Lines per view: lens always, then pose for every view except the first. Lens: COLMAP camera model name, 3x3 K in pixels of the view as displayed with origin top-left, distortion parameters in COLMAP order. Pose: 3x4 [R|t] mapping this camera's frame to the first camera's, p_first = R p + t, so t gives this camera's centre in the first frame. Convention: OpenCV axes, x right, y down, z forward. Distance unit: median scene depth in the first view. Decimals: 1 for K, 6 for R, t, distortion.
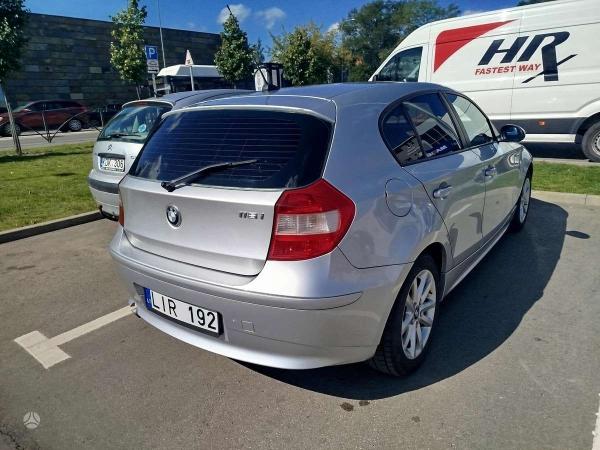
lens RADIAL K [[450.4, 0, 298.8], [0, 450.4, 228.4], [0, 0, 1]] dist [0.024155, -0.025792]
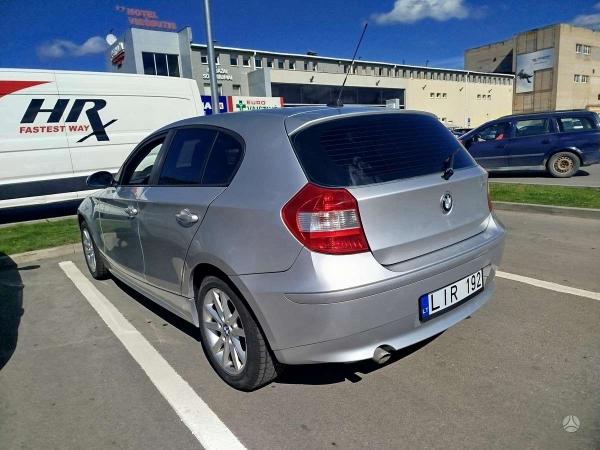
lens RADIAL K [[450.4, 0, 298.8], [0, 450.4, 228.4], [0, 0, 1]] dist [0.024155, -0.025792]
pose [[0.187977, -0.145241, 0.971375, -0.462530], [0.320267, 0.944013, 0.079173, -0.055896], [-0.928490, 0.296217, 0.223969, 0.366317]]
